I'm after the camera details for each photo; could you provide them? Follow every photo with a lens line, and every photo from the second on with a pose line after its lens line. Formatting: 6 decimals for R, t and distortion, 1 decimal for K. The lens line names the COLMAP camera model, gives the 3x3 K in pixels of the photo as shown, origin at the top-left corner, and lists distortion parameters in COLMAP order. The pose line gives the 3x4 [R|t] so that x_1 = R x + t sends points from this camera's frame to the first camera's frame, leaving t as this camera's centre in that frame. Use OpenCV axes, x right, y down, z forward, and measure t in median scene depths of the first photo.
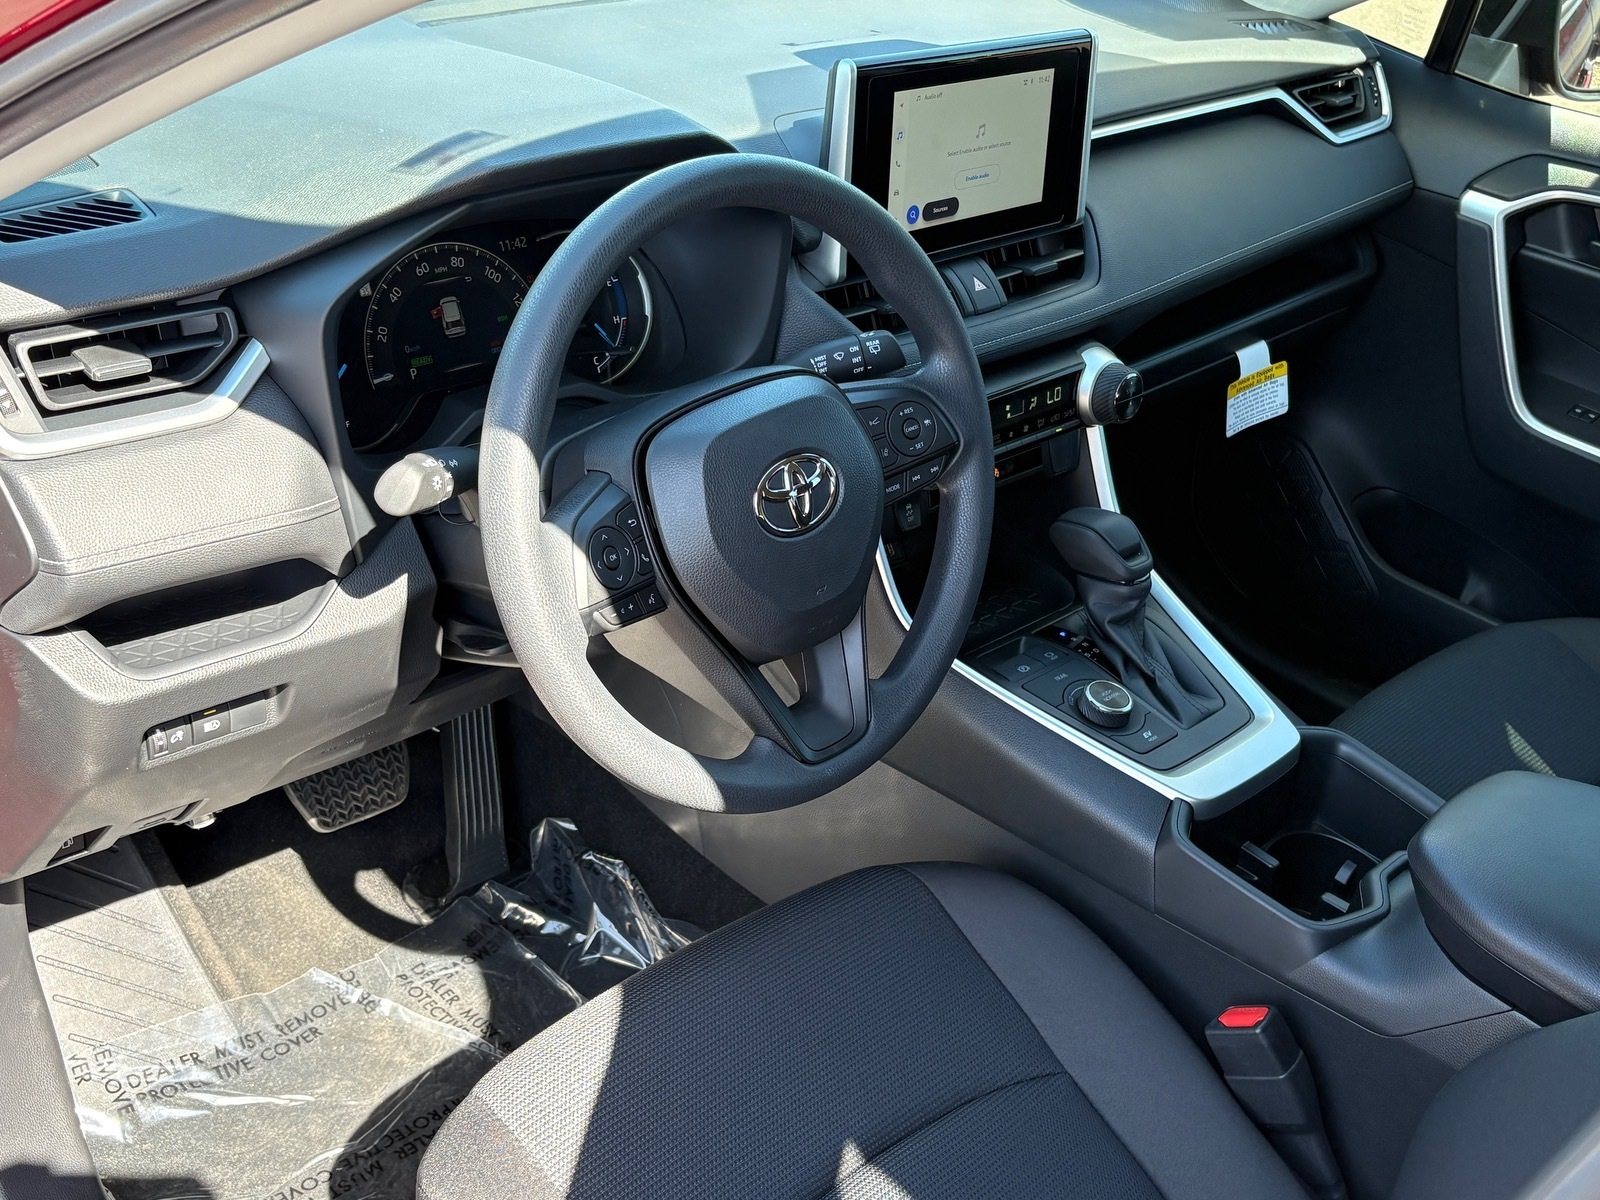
lens RADIAL K [[1837.5, 0, 800.0], [0, 1837.5, 600.0], [0, 0, 1]] dist [0.122970, -0.013789]
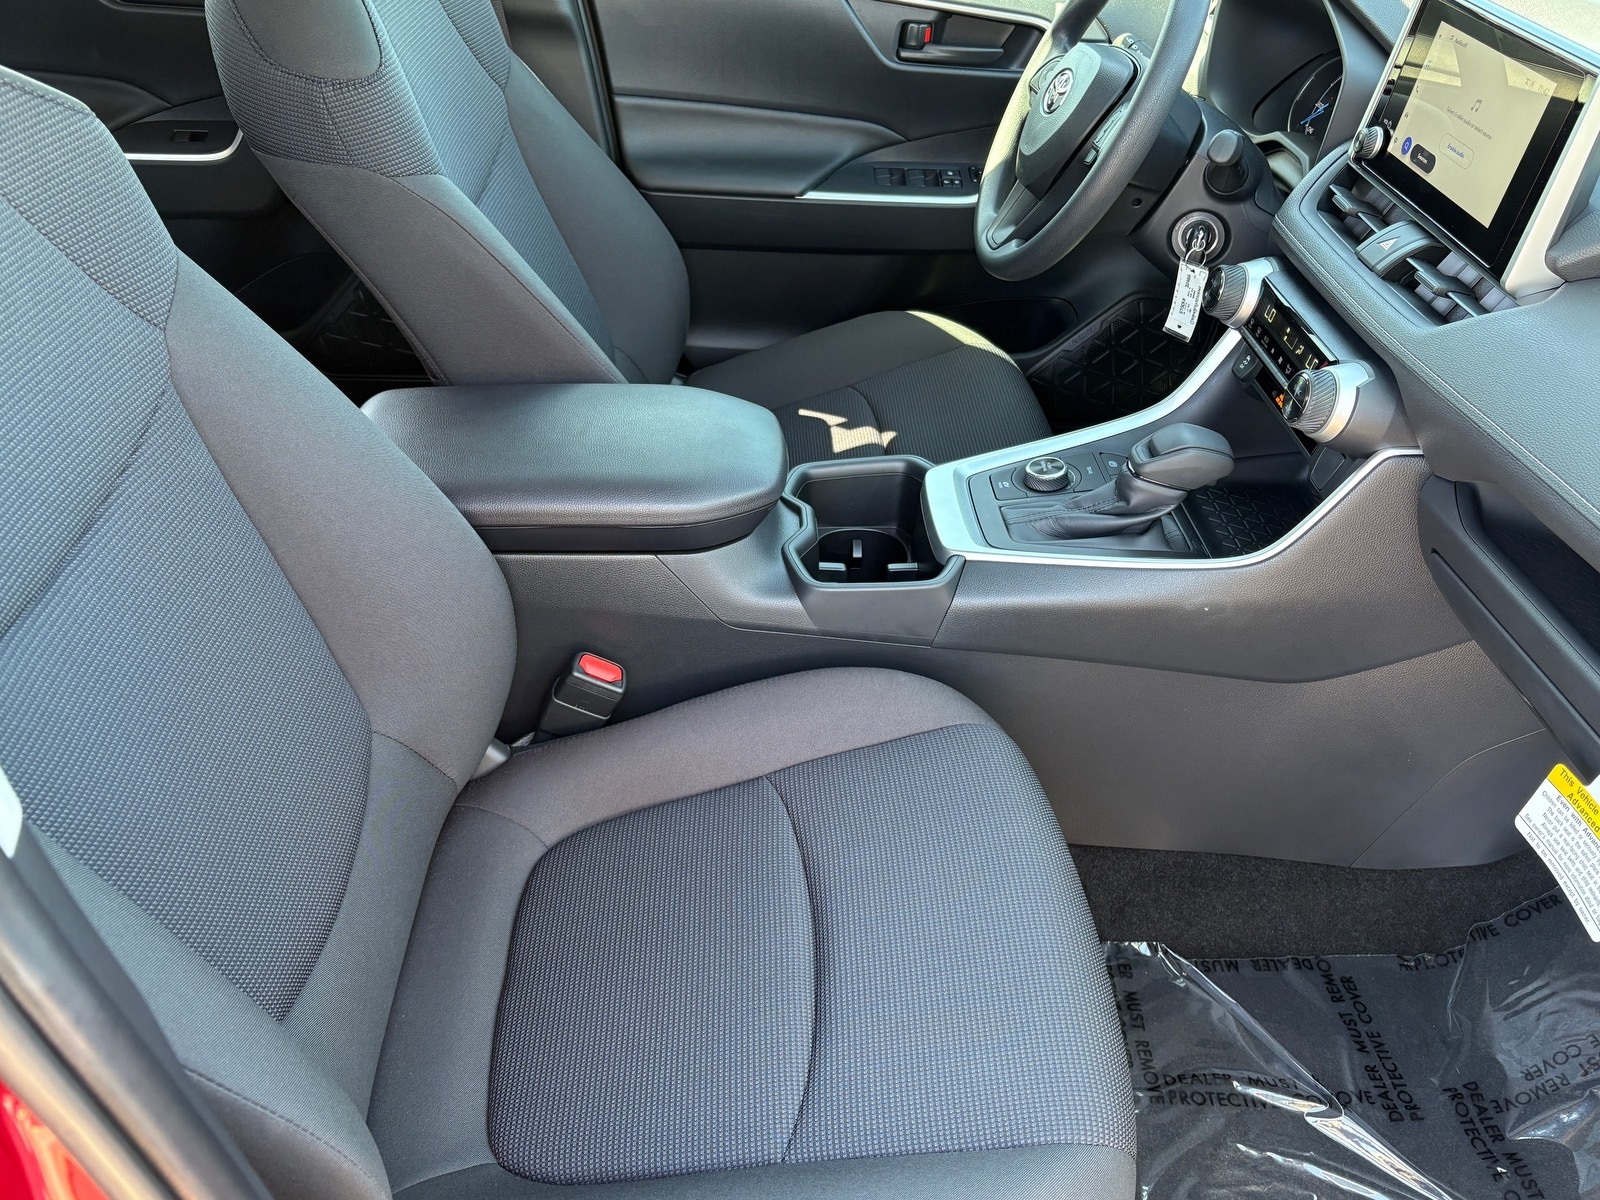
lens RADIAL K [[1284.8, 0, 778.5], [0, 1284.8, 578.4], [0, 0, 1]] dist [0.041566, -0.059258]
pose [[-0.667654, 0.305948, -0.678700, 0.847603], [-0.476820, 0.524392, 0.705448, -0.408854], [0.571735, 0.794613, -0.204230, 1.073942]]
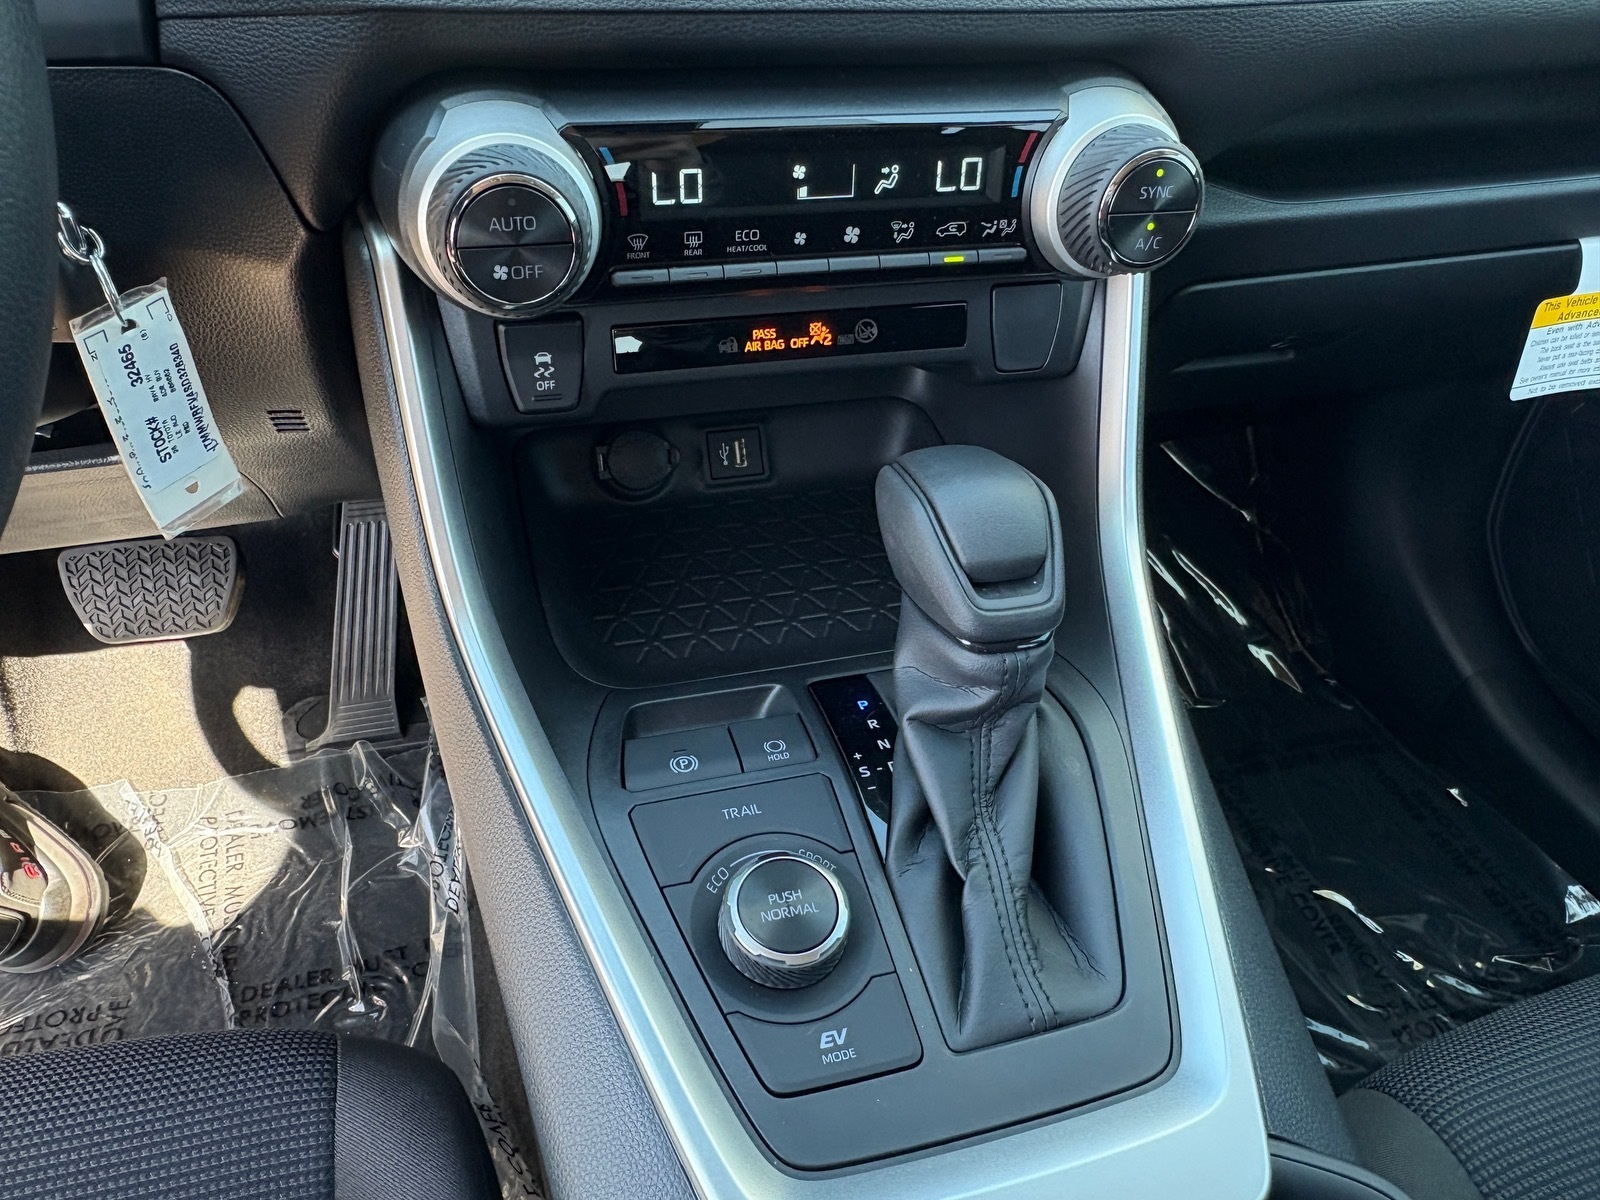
lens RADIAL K [[1133.6, 0, 764.5], [0, 1133.6, 606.8], [0, 0, 1]] dist [0.001782, 0.002702]
pose [[0.874551, 0.270003, -0.402814, 0.232786], [-0.214266, 0.960326, 0.178505, -0.051764], [0.435030, -0.069803, 0.897706, 0.737705]]
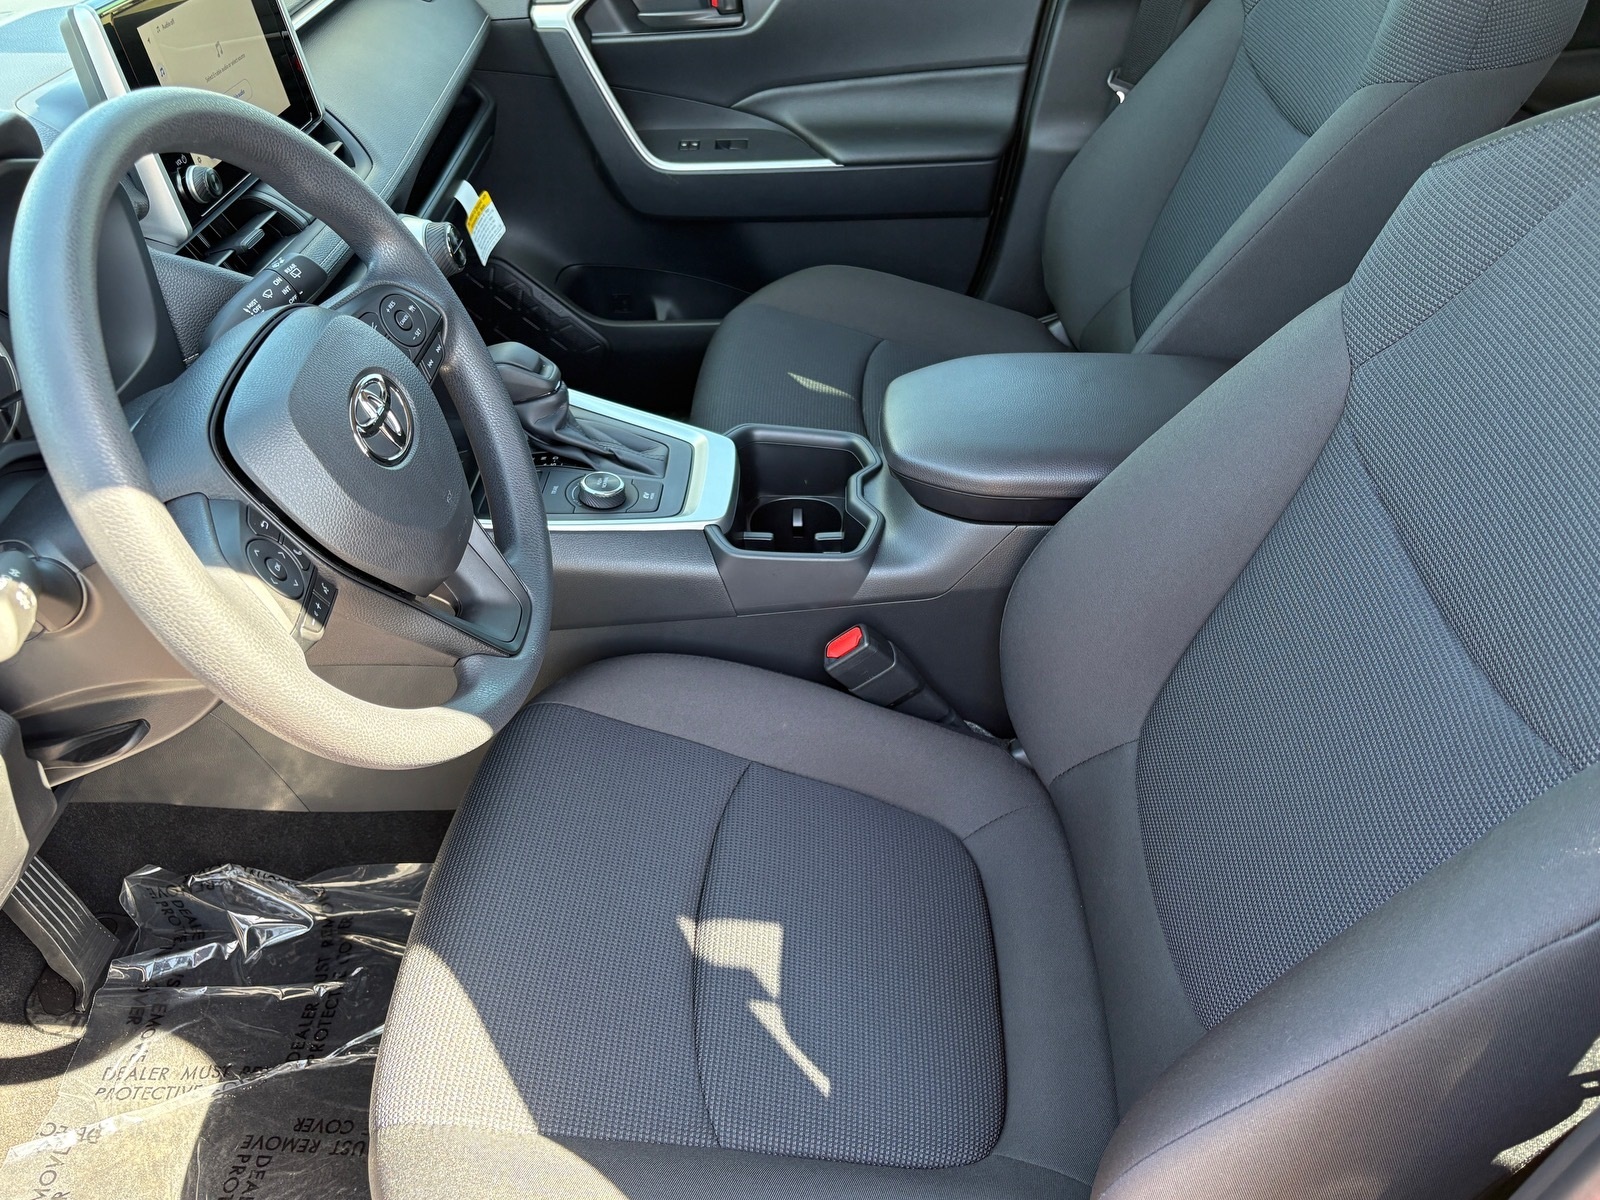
lens RADIAL K [[1295.2, 0, 764.4], [0, 1295.2, 594.1], [0, 0, 1]] dist [0.049258, -0.015604]
pose [[0.727894, -0.521917, 0.444716, -0.148825], [0.459645, 0.852669, 0.248359, -0.041122], [-0.508819, 0.023633, 0.860549, 0.235880]]
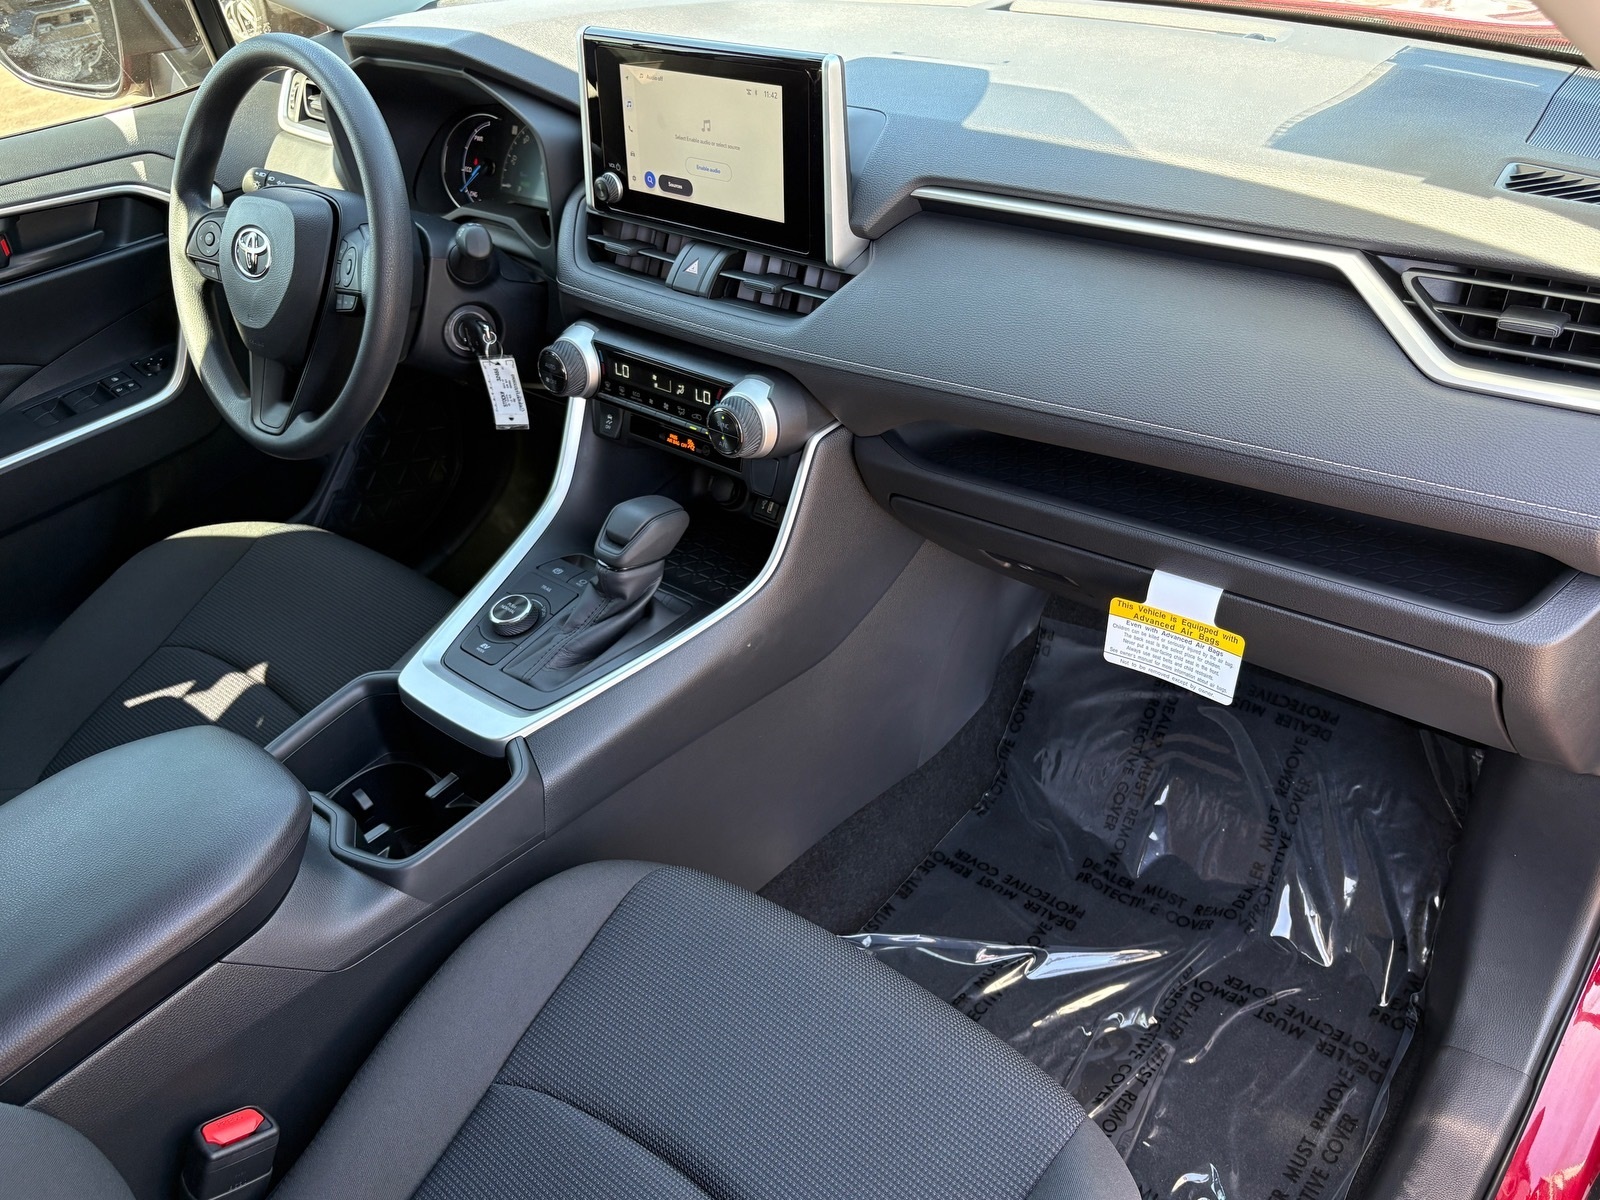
lens RADIAL K [[1295.2, 0, 764.4], [0, 1295.2, 594.1], [0, 0, 1]] dist [0.049258, -0.015604]
pose [[0.057428, 0.472717, -0.879341, 0.844669], [-0.410176, 0.814193, 0.410907, -0.338099], [0.910196, 0.337087, 0.240655, 0.895521]]
